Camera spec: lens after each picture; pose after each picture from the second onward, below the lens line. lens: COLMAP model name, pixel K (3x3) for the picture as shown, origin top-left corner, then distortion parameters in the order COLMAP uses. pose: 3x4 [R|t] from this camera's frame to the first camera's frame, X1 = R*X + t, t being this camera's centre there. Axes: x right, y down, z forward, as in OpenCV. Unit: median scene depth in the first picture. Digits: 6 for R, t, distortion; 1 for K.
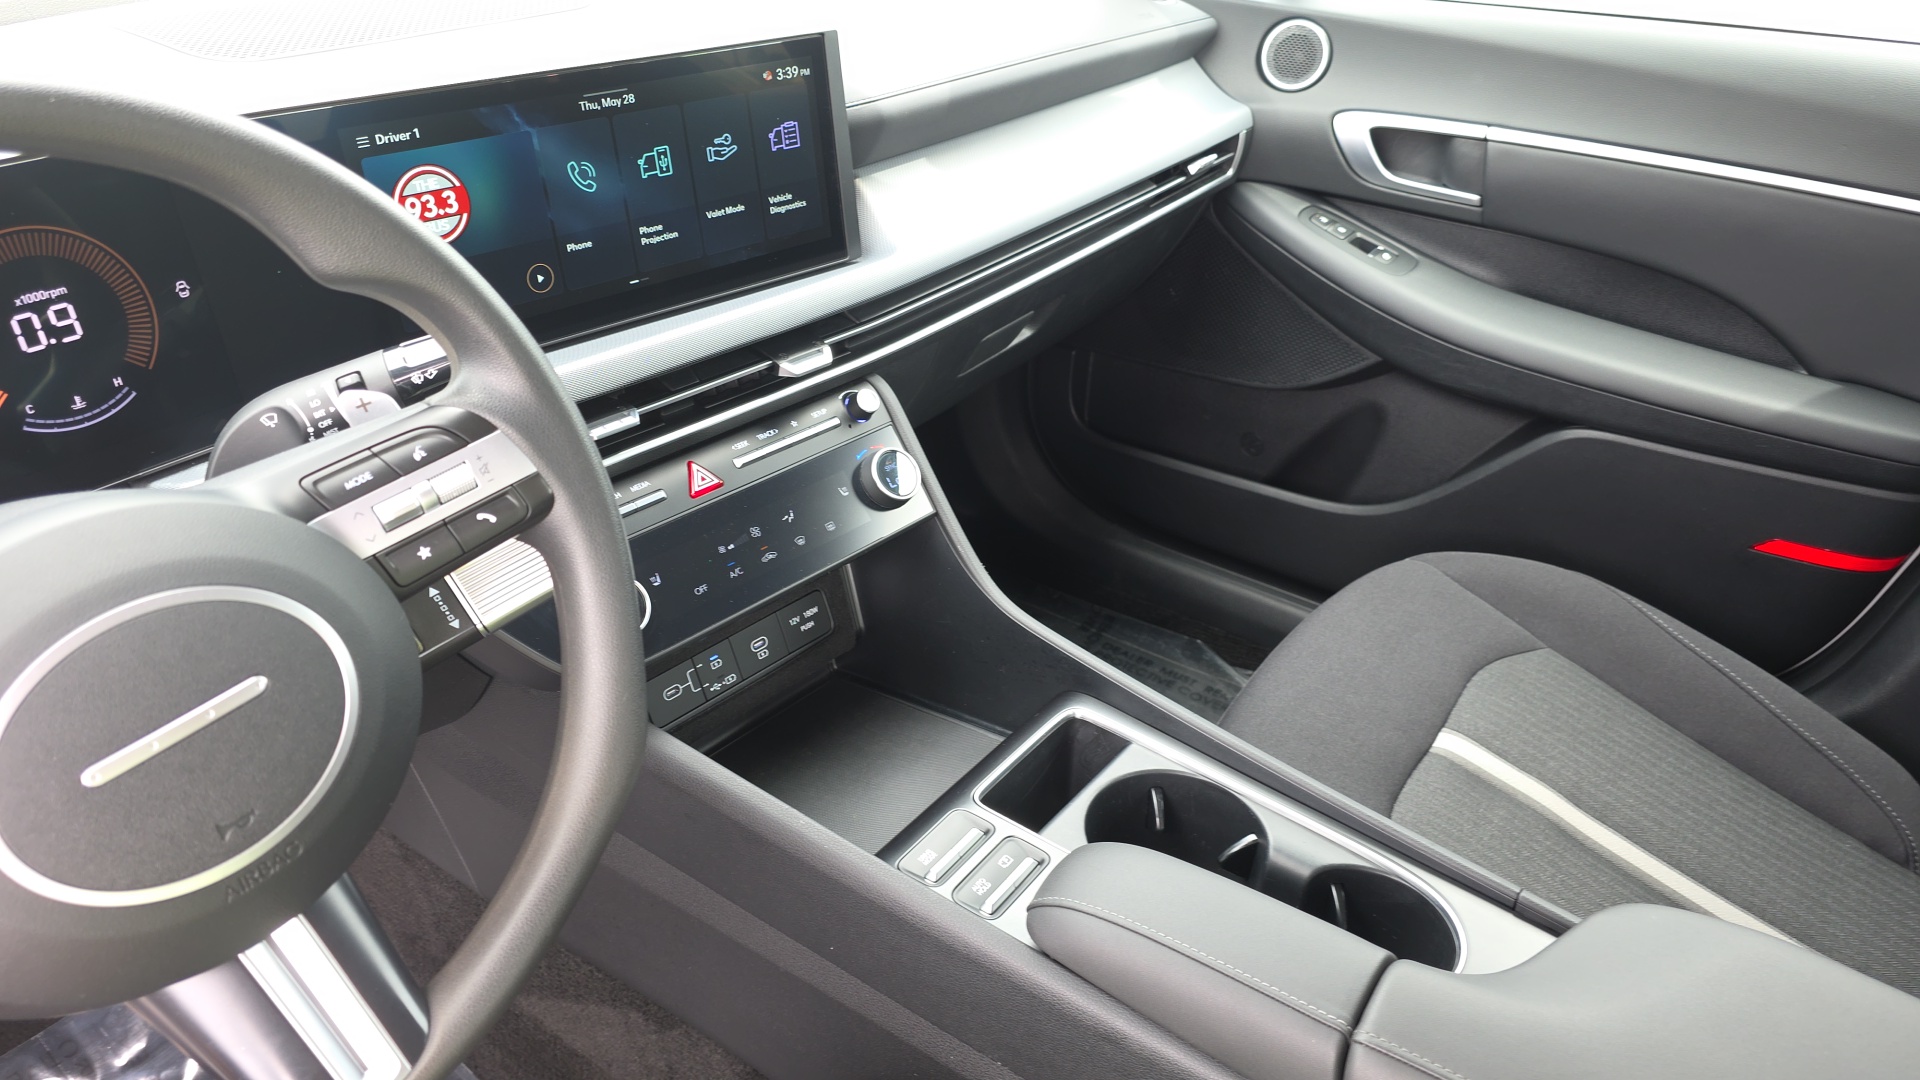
lens RADIAL K [[1309.5, 0, 960.0], [0, 1309.5, 540.0], [0, 0, 1]] dist [0.041378, -0.057450]
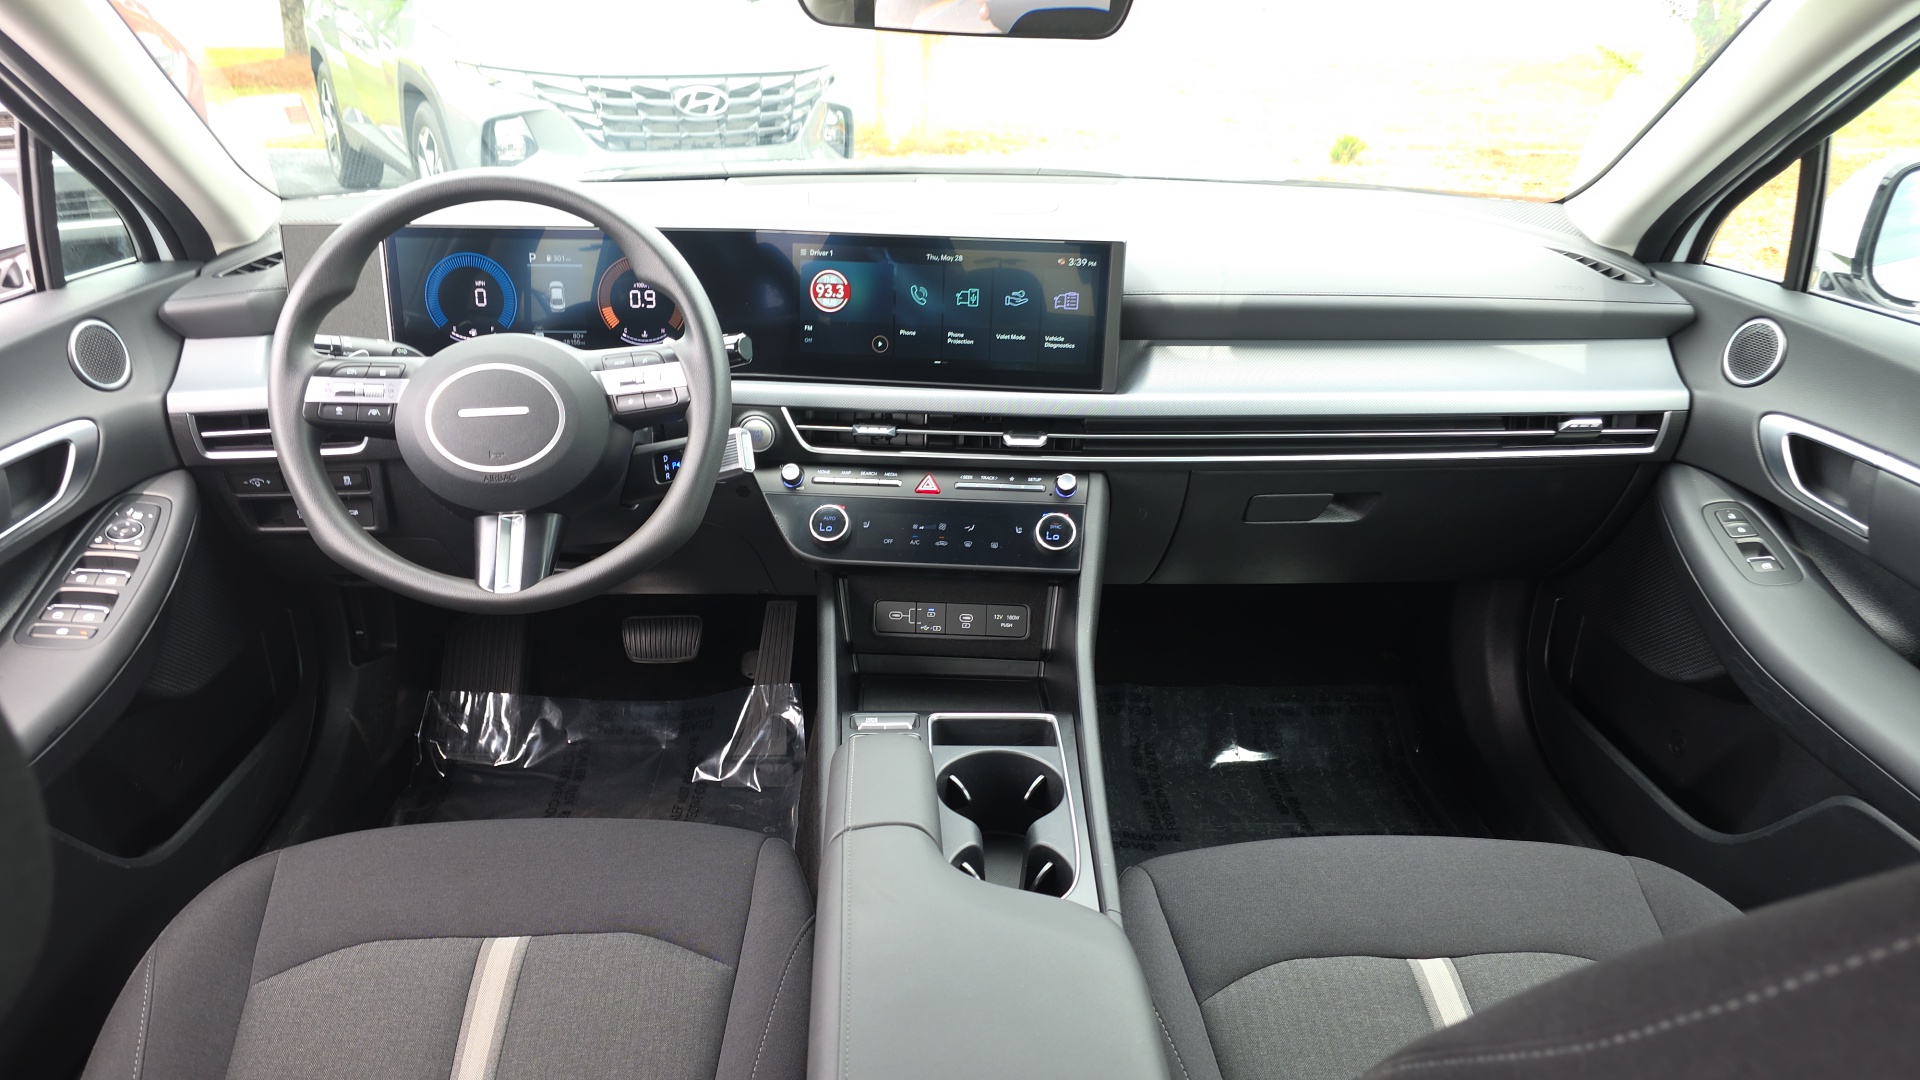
lens RADIAL K [[1310.6, 0, 944.0], [0, 1310.6, 554.5], [0, 0, 1]] dist [0.083863, -0.108794]
pose [[0.618358, 0.288619, -0.730981, 1.050498], [-0.404425, 0.914376, 0.018916, -0.006400], [0.673850, 0.283930, 0.682136, -0.069583]]
